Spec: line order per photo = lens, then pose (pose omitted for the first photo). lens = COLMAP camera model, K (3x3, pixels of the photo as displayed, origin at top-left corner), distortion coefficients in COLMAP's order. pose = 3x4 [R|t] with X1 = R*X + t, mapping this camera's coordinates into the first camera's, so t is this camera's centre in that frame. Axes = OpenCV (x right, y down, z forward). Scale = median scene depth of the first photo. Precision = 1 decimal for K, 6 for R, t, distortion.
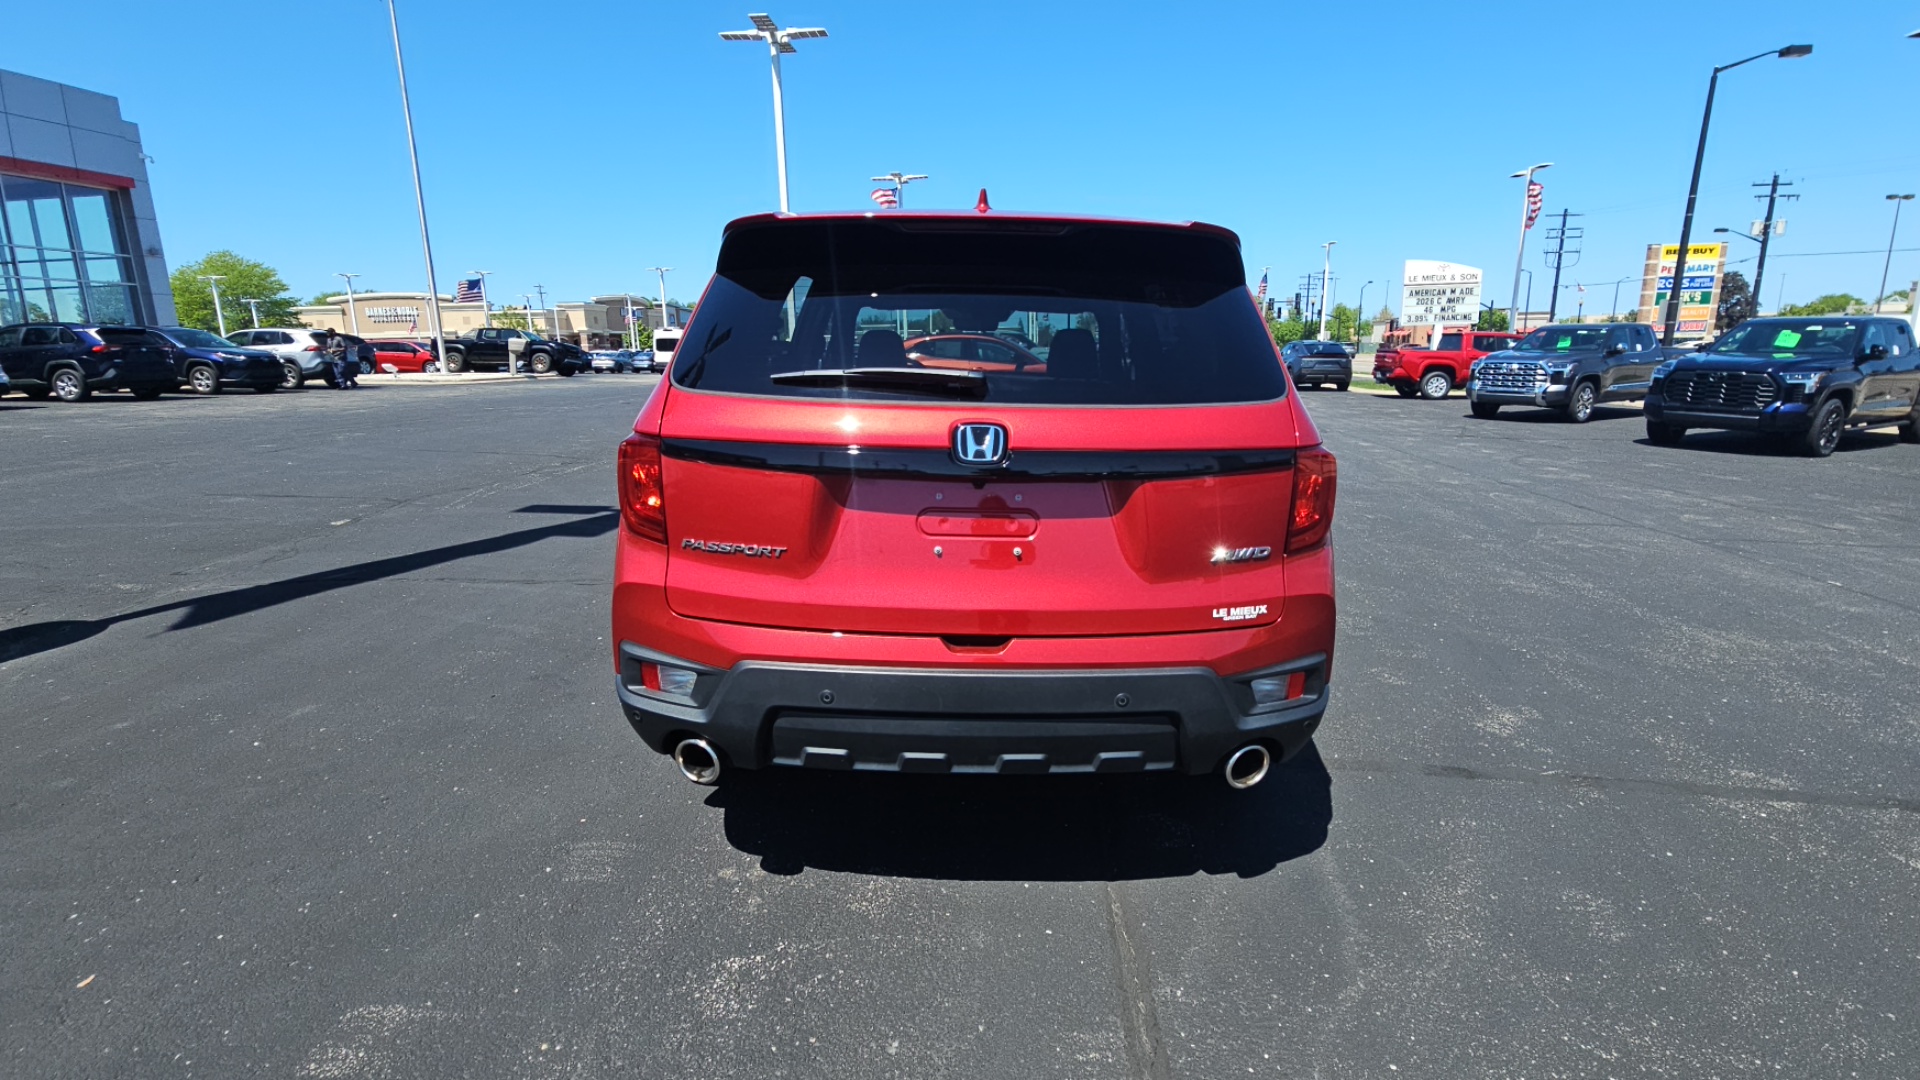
lens RADIAL K [[859.0, 0, 972.7], [0, 859.0, 545.4], [0, 0, 1]] dist [0.009930, -0.008442]
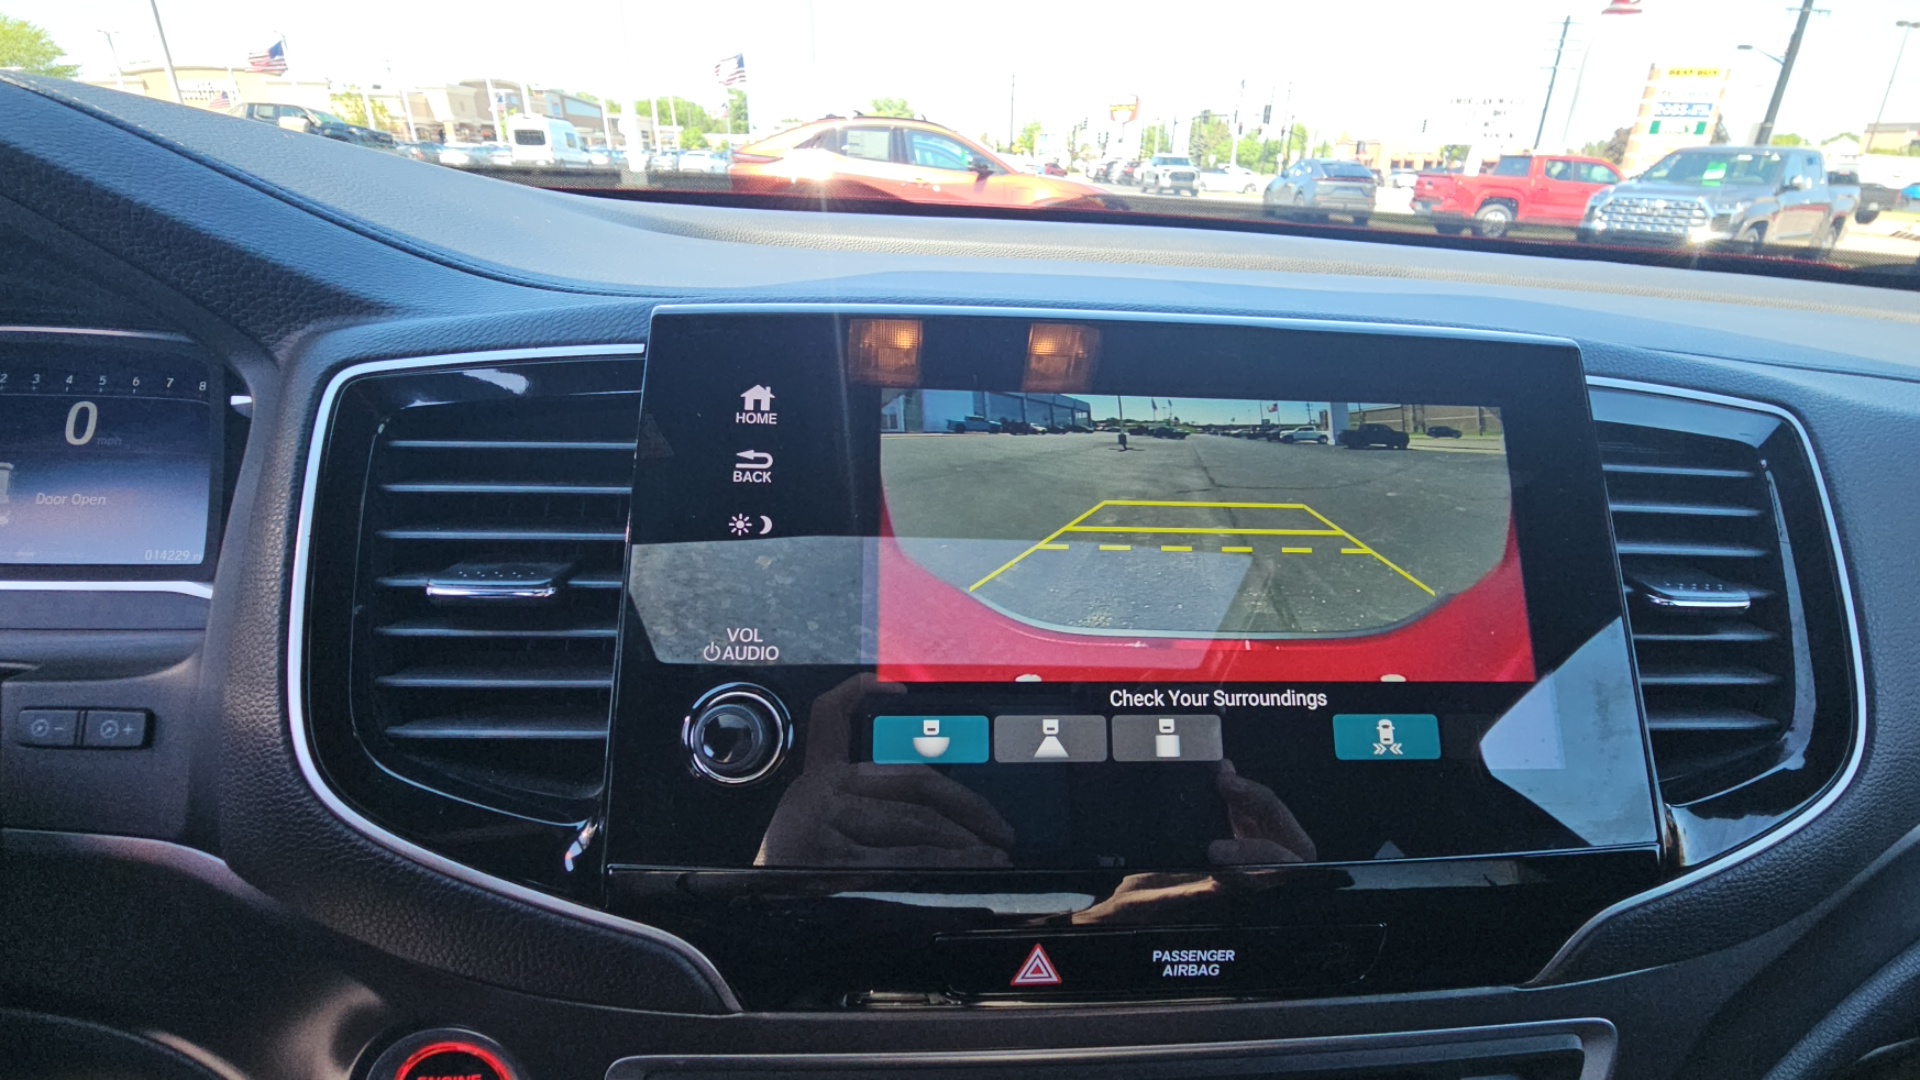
lens RADIAL K [[859.0, 0, 979.0], [0, 859.0, 550.5], [0, 0, 1]] dist [0.009930, -0.008442]
pose [[0.996463, -0.001681, 0.084018, -0.001859], [-0.015073, 0.980012, 0.198369, -0.049240], [-0.082672, -0.198934, 0.976520, 0.243723]]
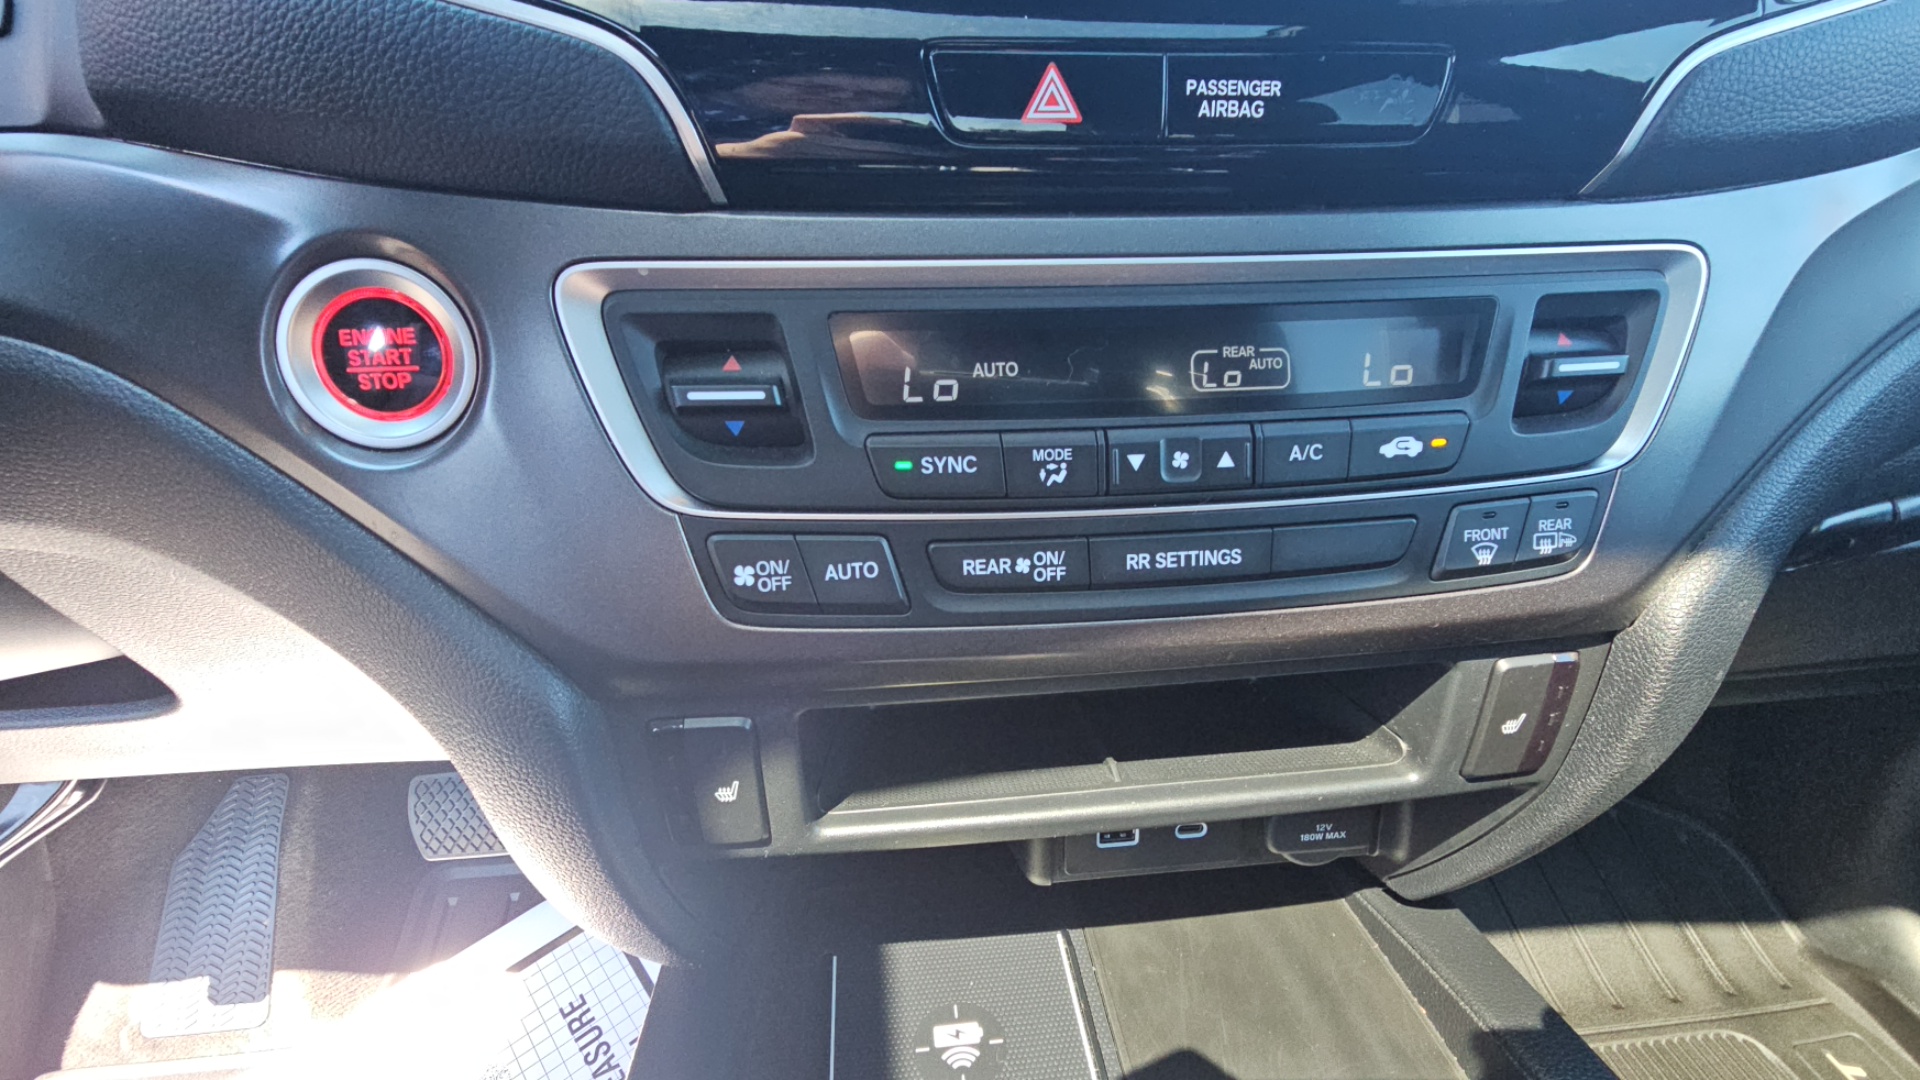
lens RADIAL K [[859.0, 0, 976.4], [0, 859.0, 548.6], [0, 0, 1]] dist [0.009930, -0.008442]
pose [[0.992872, -0.067179, 0.098444, -0.002265], [0.041285, 0.968726, 0.244676, -0.039687], [-0.111802, -0.238868, 0.964594, 0.243238]]
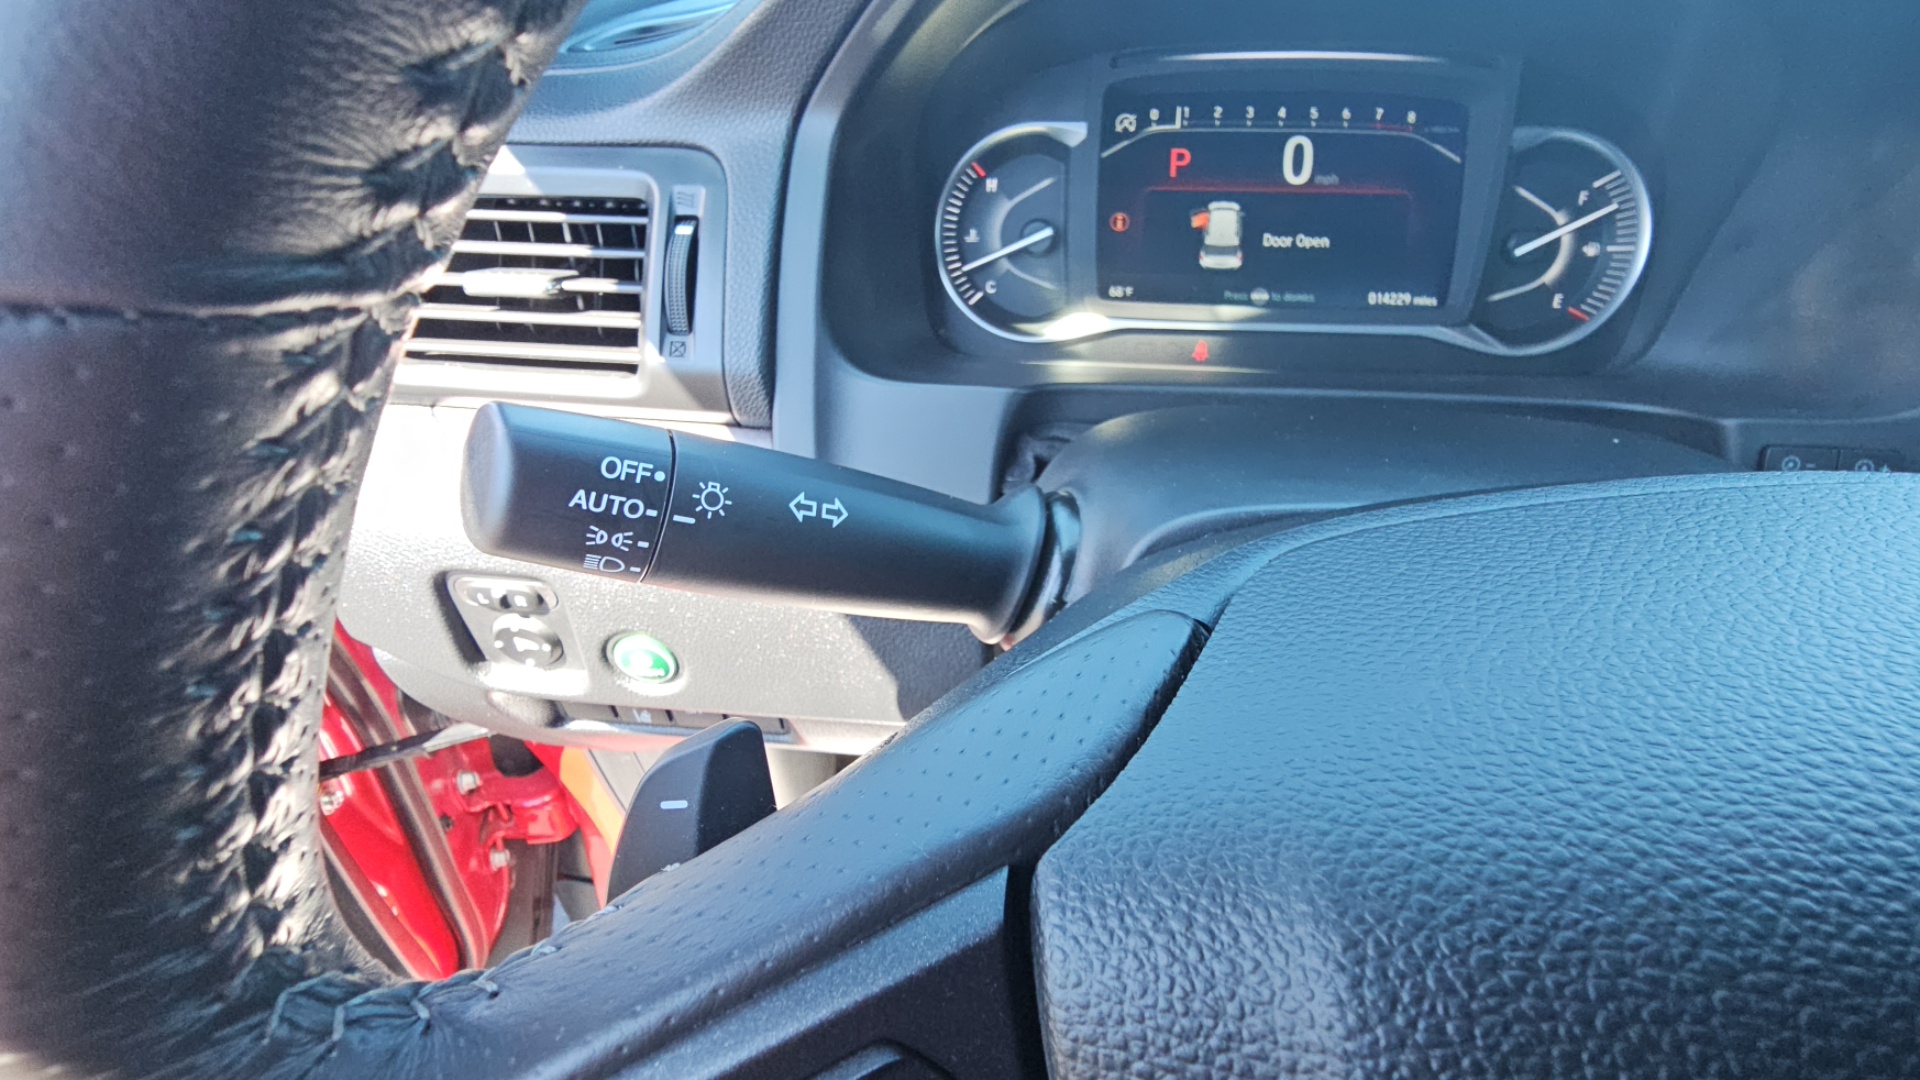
lens RADIAL K [[859.0, 0, 979.6], [0, 859.0, 544.5], [0, 0, 1]] dist [0.009930, -0.008442]
pose [[0.995830, 0.035562, -0.084011, -0.025489], [0.005986, 0.893439, 0.449145, -0.048943], [0.091031, -0.447775, 0.889500, 0.243063]]
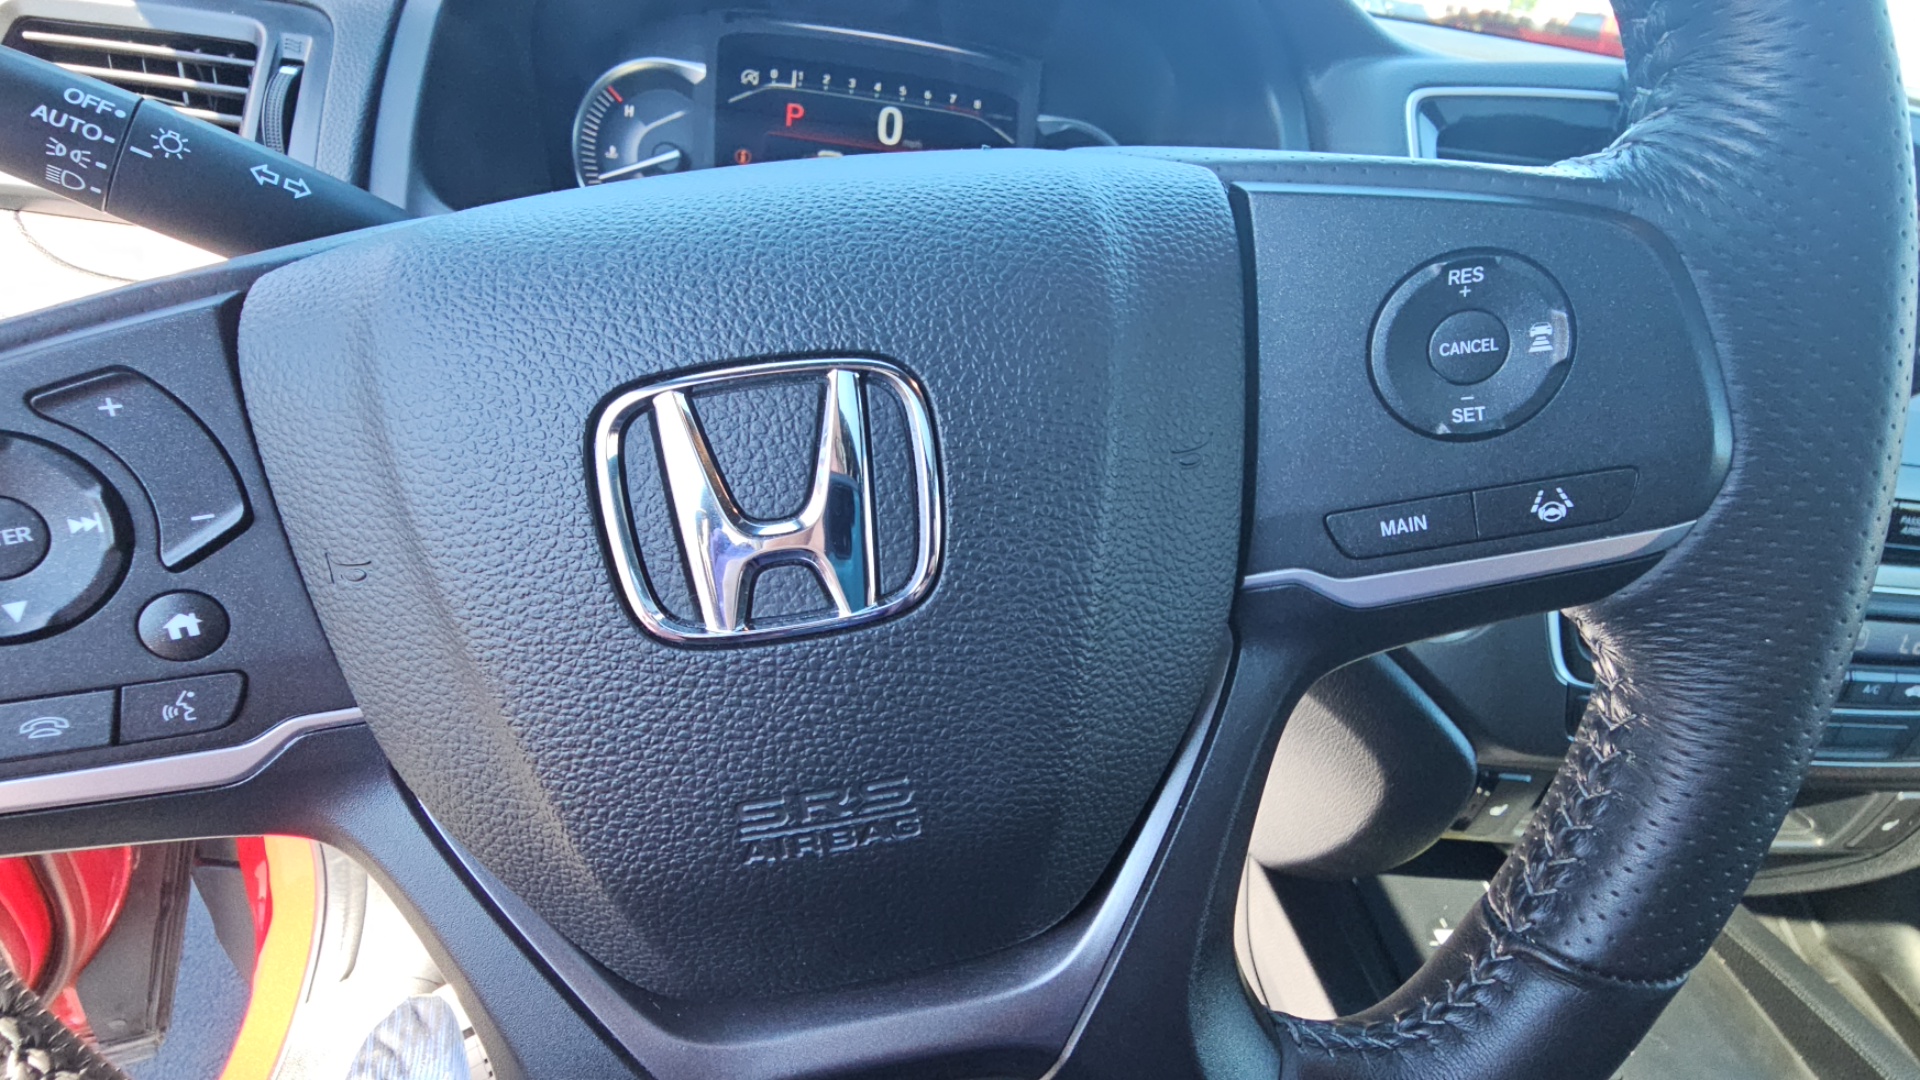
lens RADIAL K [[859.0, 0, 975.4], [0, 859.0, 549.4], [0, 0, 1]] dist [0.009930, -0.008442]
pose [[0.990355, 0.067064, 0.121241, -0.020057], [-0.107367, 0.924555, 0.365609, -0.046032], [-0.087575, -0.375100, 0.922838, 0.238007]]
